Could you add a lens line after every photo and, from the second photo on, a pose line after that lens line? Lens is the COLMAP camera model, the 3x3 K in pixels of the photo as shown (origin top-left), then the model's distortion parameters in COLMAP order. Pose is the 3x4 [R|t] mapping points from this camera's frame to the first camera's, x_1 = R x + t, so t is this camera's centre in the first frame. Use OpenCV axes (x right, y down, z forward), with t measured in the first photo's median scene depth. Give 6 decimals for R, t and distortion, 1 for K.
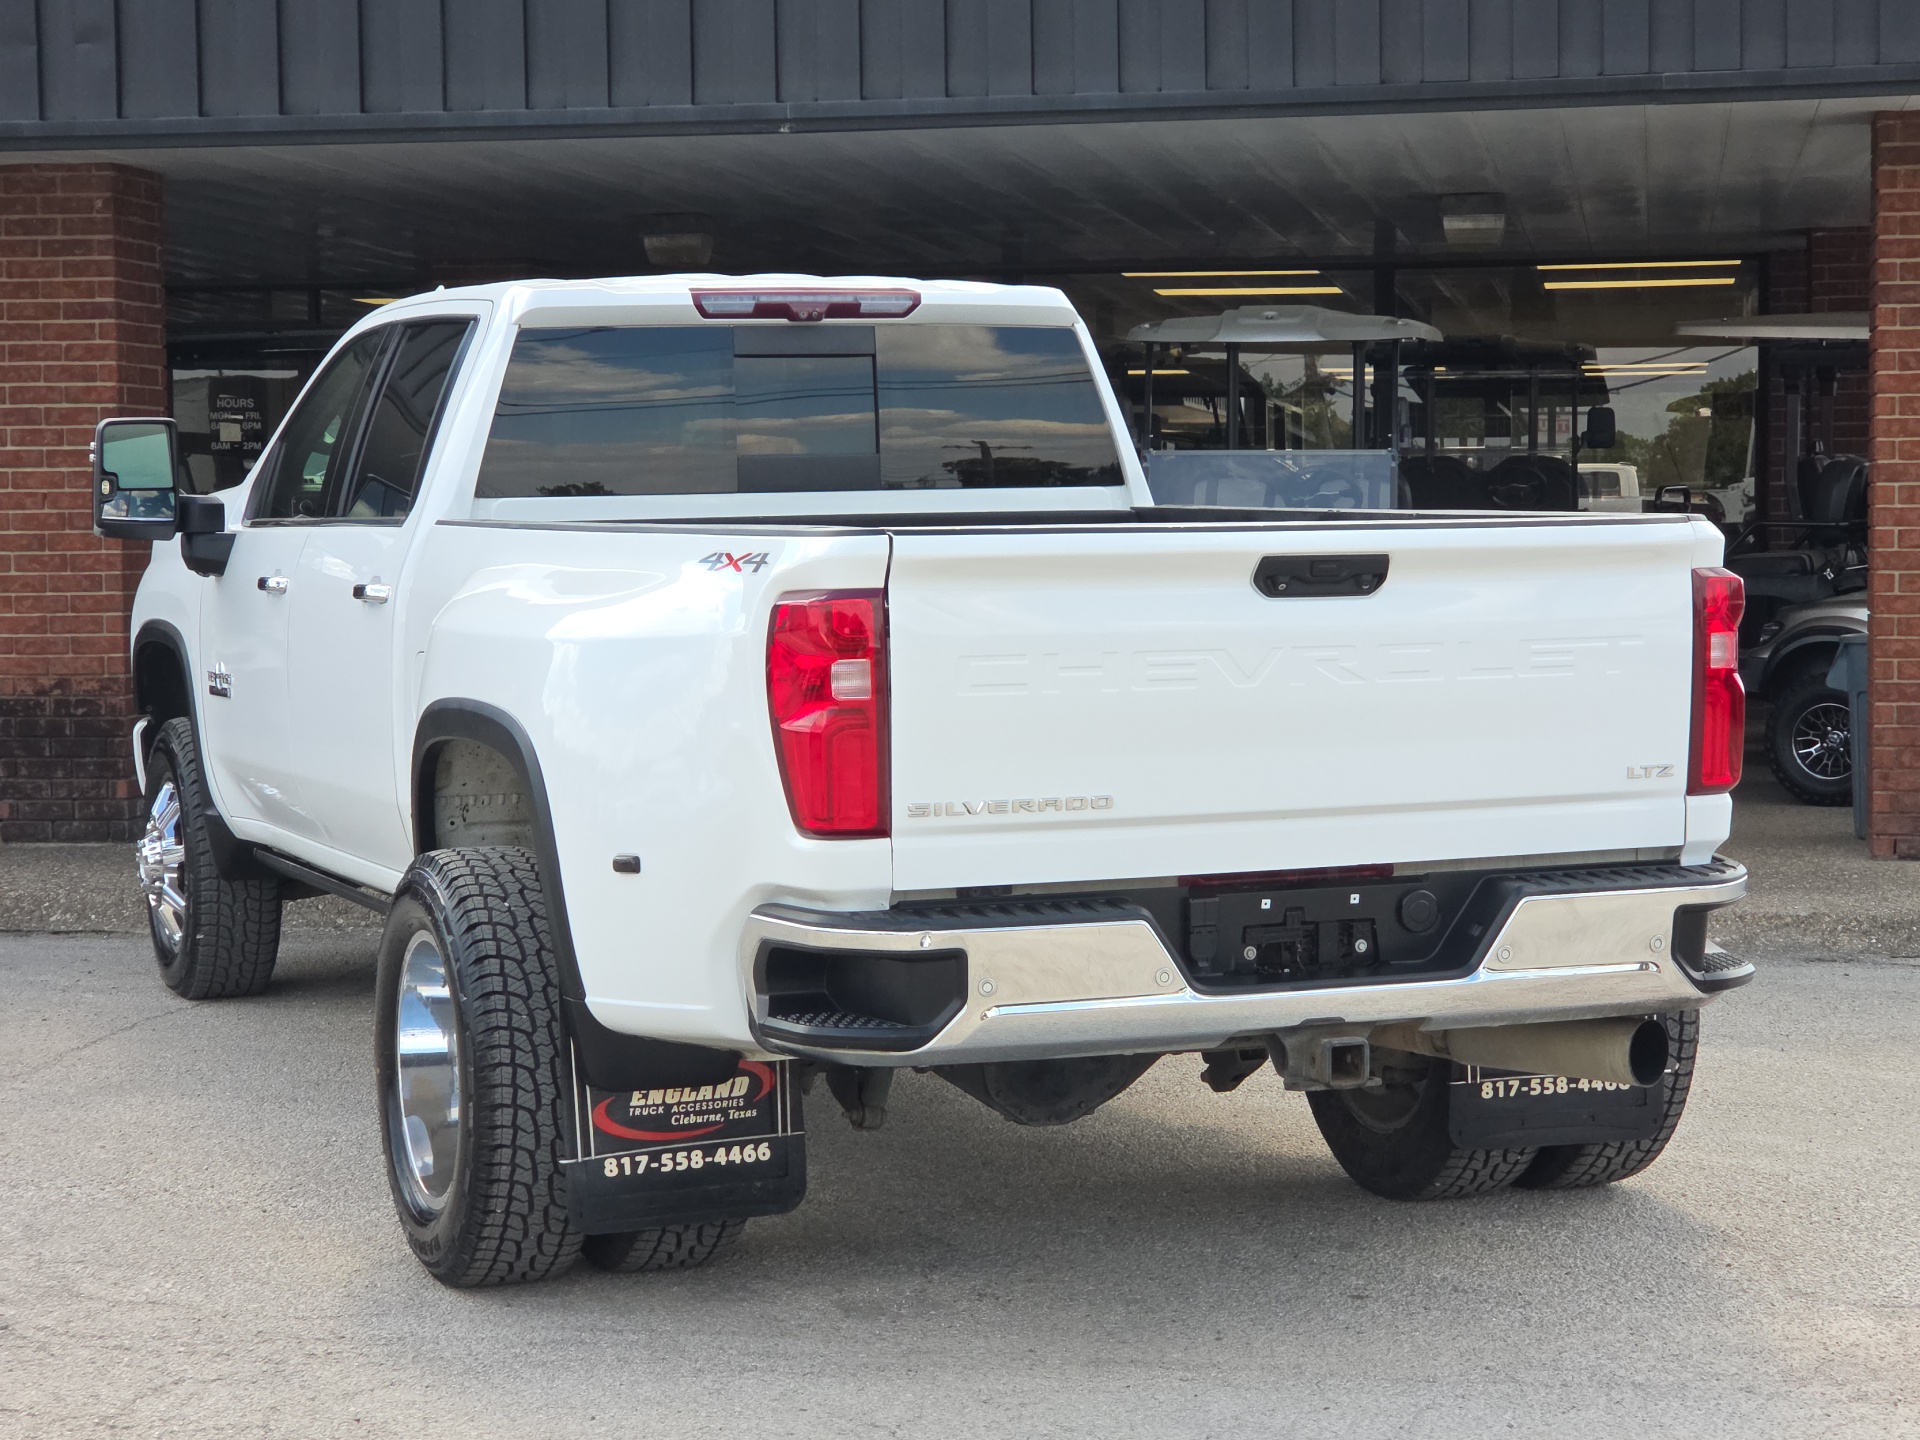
lens RADIAL K [[3862.5, 0, 978.4], [0, 3862.5, 719.9], [0, 0, 1]] dist [0.030568, 0.000000]
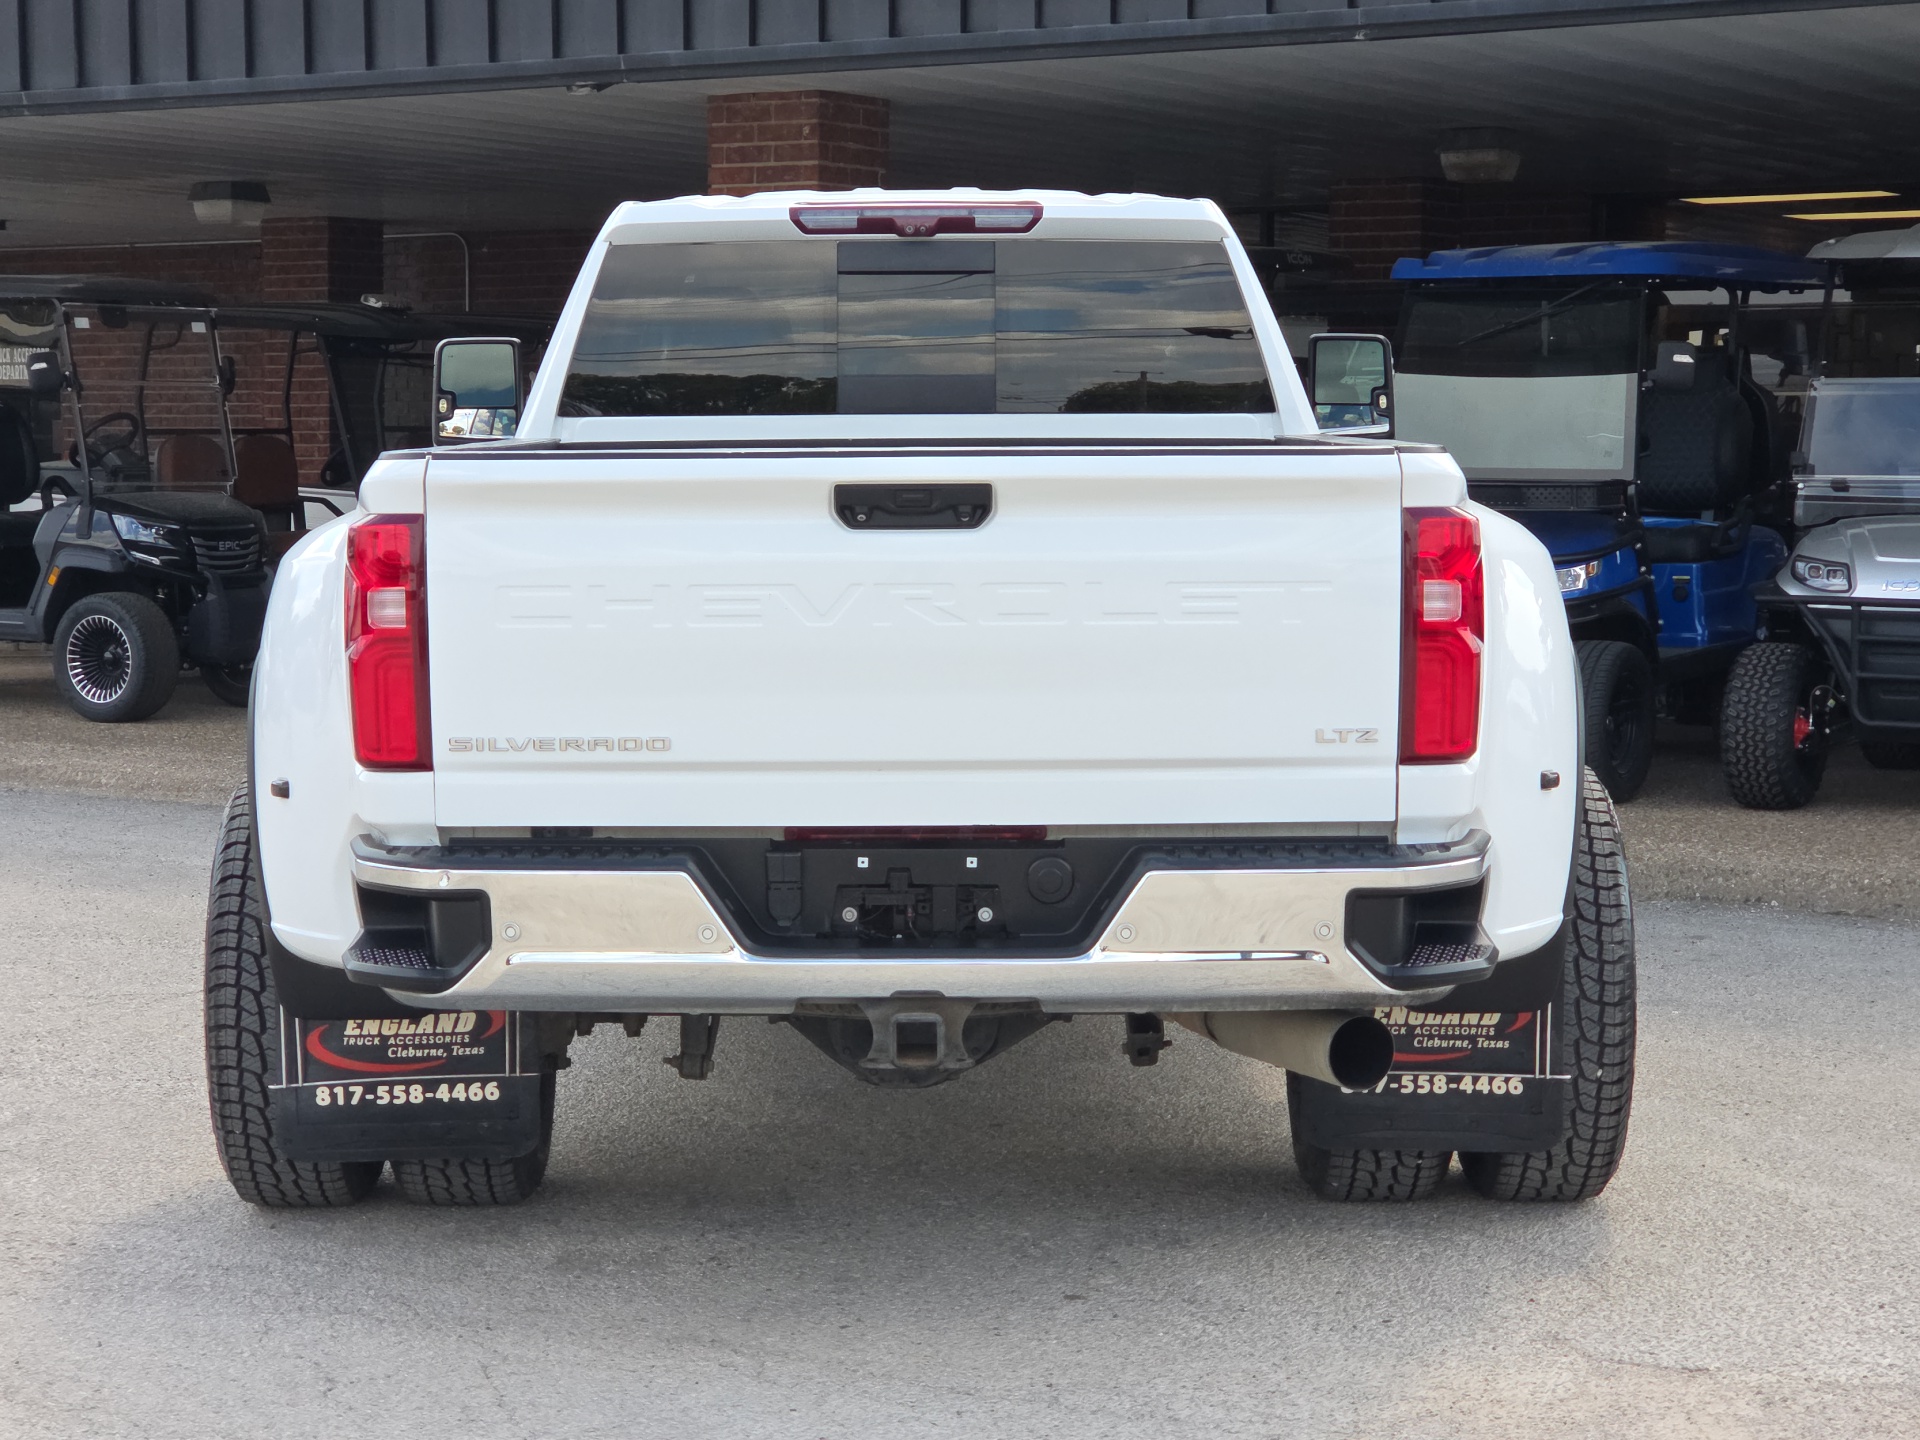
lens RADIAL K [[3862.5, 0, 932.7], [0, 3862.5, 716.8], [0, 0, 1]] dist [0.030568, 0.000000]
pose [[0.927964, 0.036628, -0.370866, 0.409776], [-0.029874, 0.999267, 0.023943, -0.009177], [0.371471, -0.011139, 0.928378, 0.141138]]
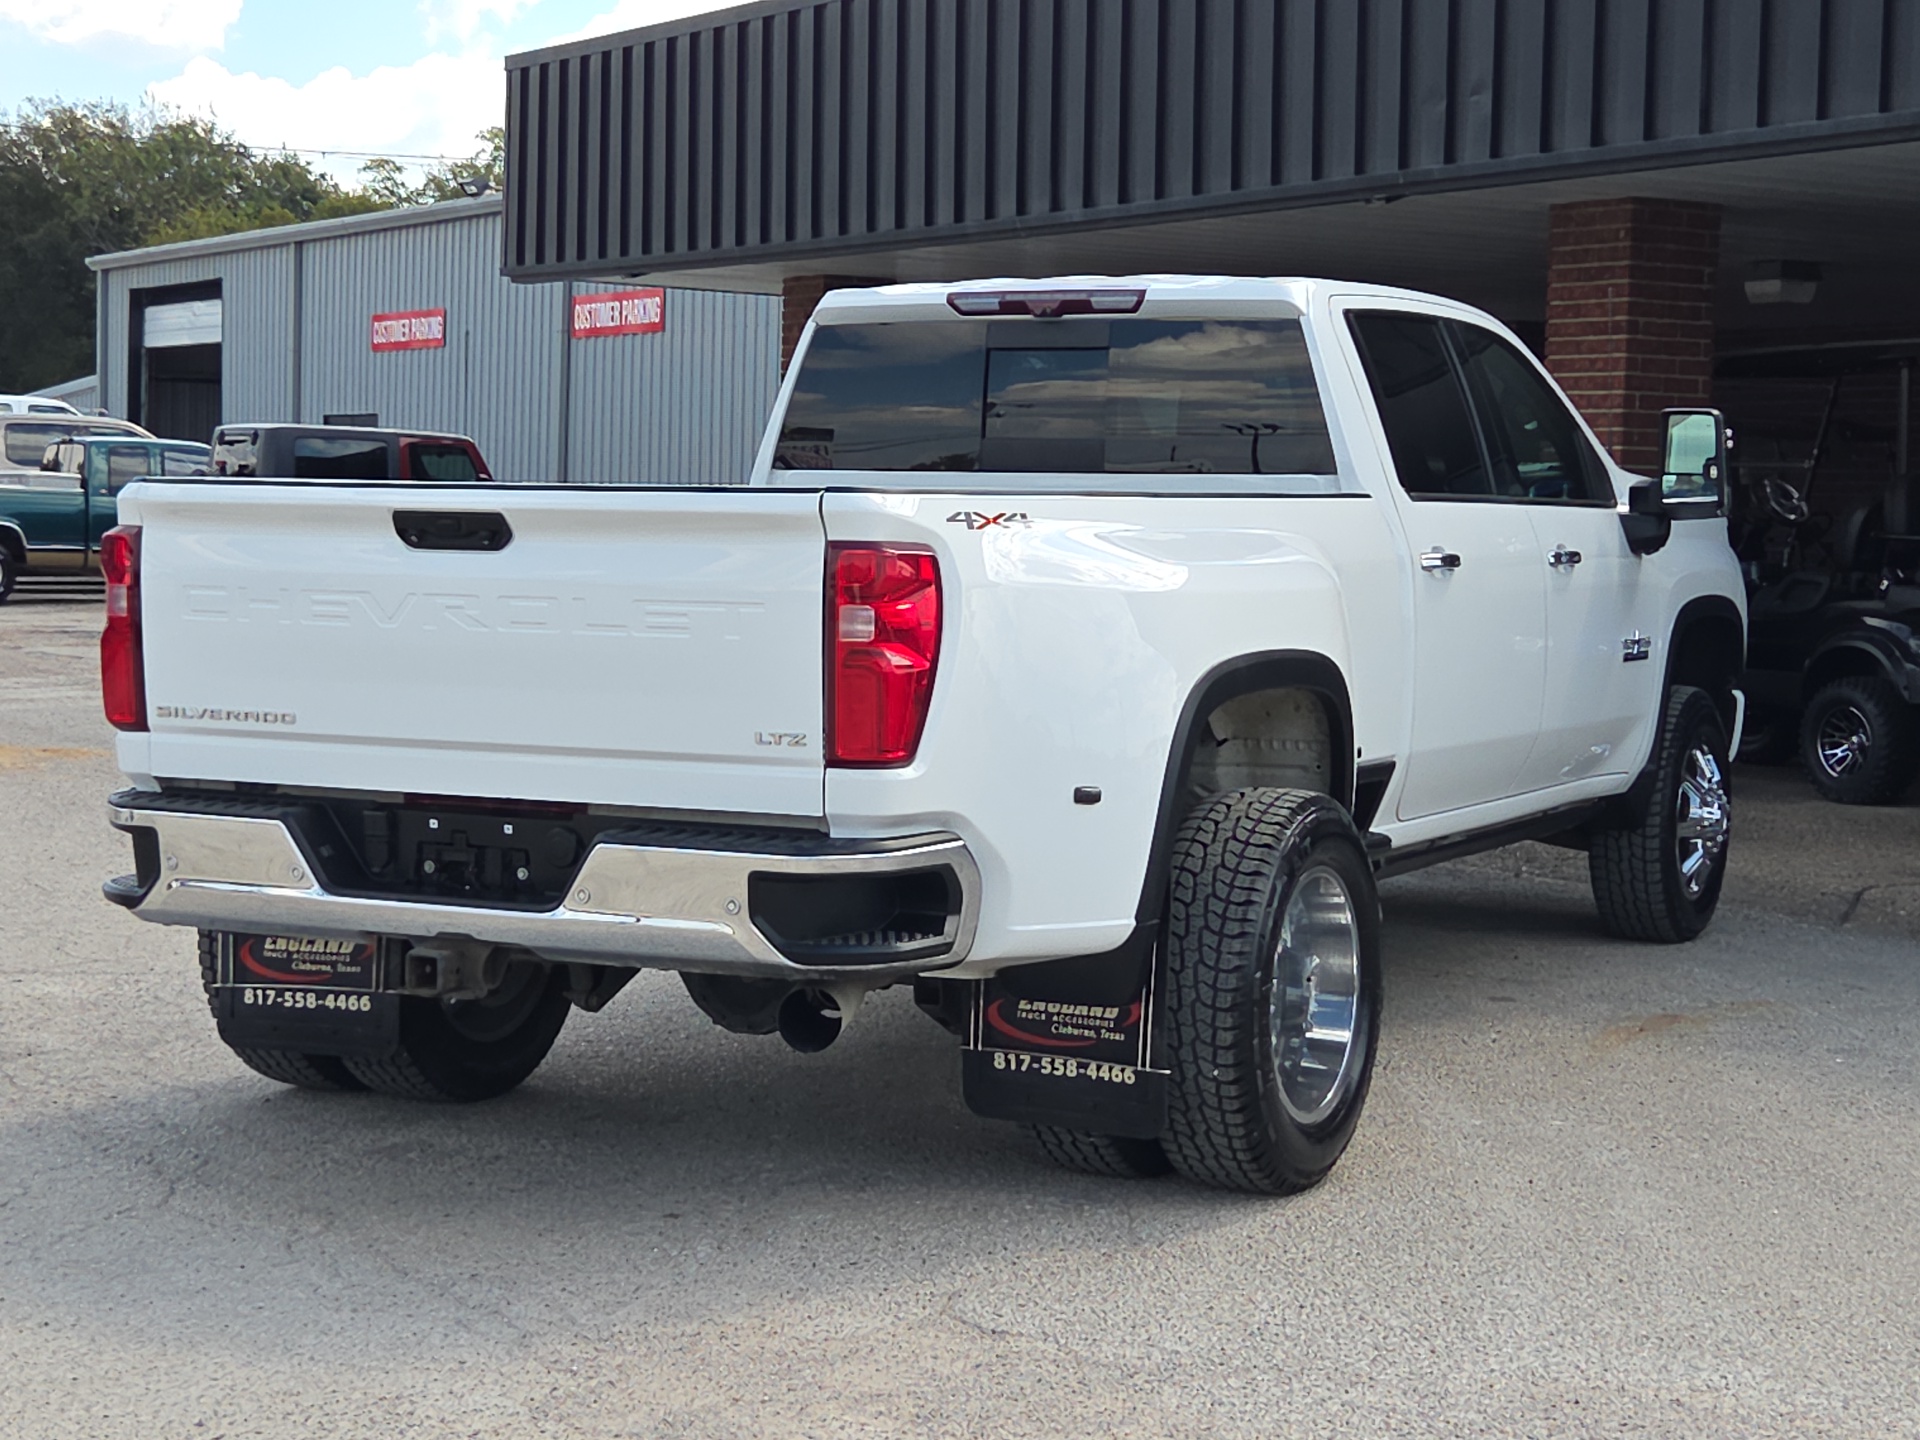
lens RADIAL K [[3389.6, 0, 937.1], [0, 3389.6, 610.4], [0, 0, 1]] dist [0.050465, 0.000000]
pose [[0.658174, 0.045348, -0.751499, 0.859628], [-0.067813, 0.997698, 0.000813, -0.023326], [0.749805, 0.050427, 0.659734, 0.436752]]
